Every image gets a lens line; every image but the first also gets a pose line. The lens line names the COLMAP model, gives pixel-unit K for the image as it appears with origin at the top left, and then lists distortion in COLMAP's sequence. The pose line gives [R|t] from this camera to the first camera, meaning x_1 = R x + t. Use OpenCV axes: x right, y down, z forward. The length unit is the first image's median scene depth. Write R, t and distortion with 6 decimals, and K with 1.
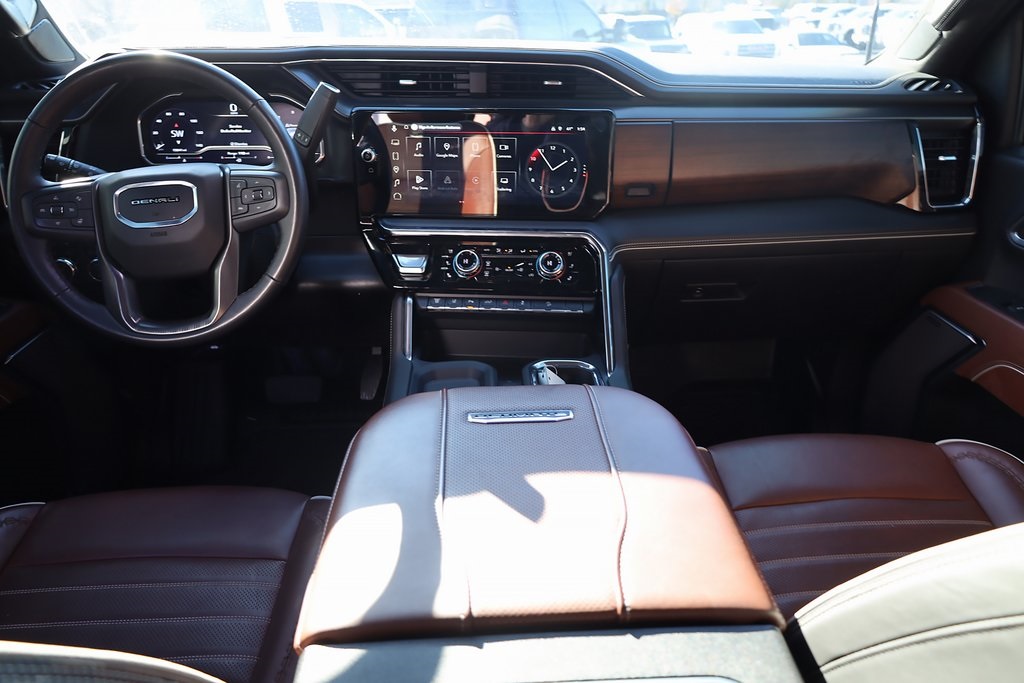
lens RADIAL K [[692.3, 0, 519.1], [0, 692.3, 347.6], [0, 0, 1]] dist [-0.020930, 0.003527]
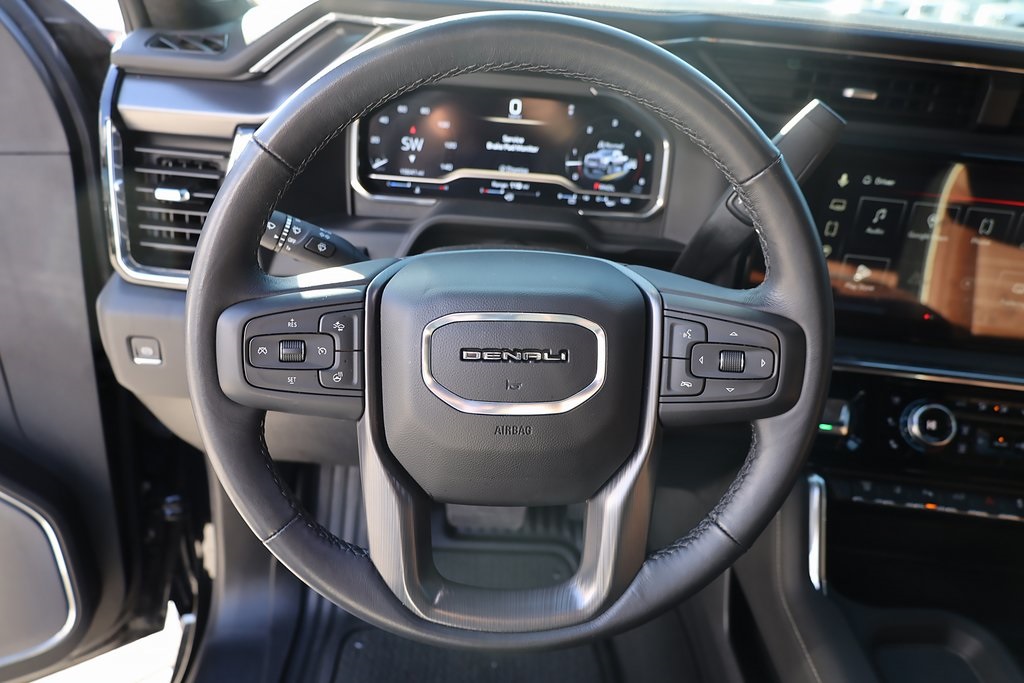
lens RADIAL K [[694.3, 0, 518.3], [0, 694.3, 350.8], [0, 0, 1]] dist [-0.010286, -0.000957]
pose [[0.996821, 0.079624, -0.002915, -0.417588], [-0.079272, 0.994775, 0.064335, -0.194823], [0.008022, -0.063899, 0.997924, 0.435070]]
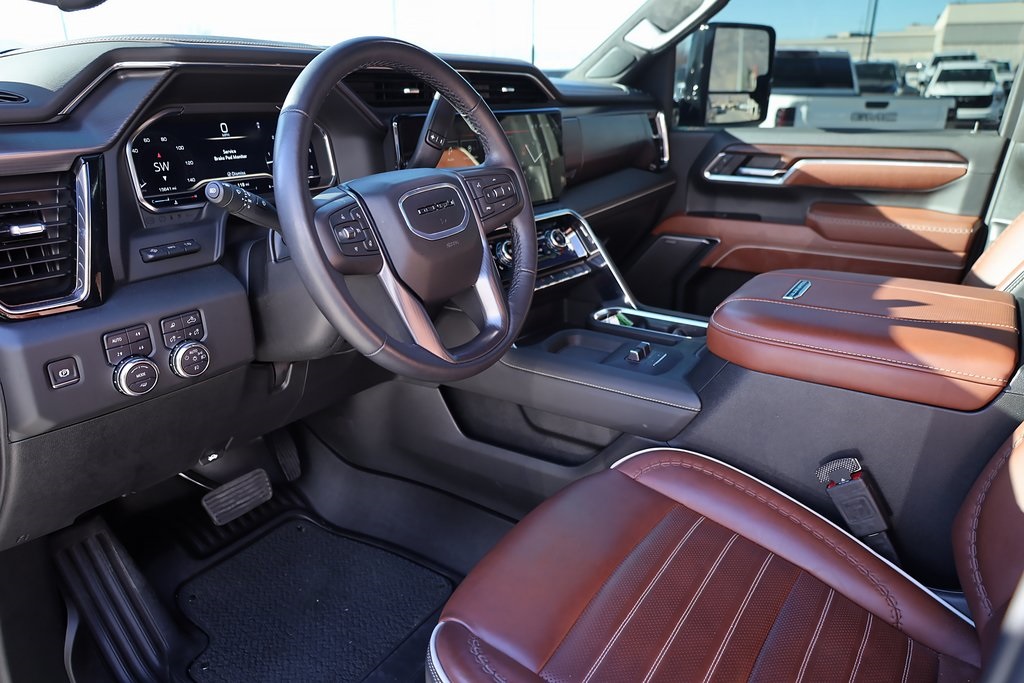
lens RADIAL K [[694.3, 0, 518.3], [0, 694.3, 350.8], [0, 0, 1]] dist [-0.010286, -0.000957]
pose [[0.595876, -0.288152, 0.749600, -0.929311], [0.346591, 0.934281, 0.083631, -0.065385], [-0.724435, 0.209970, 0.656587, 0.310798]]
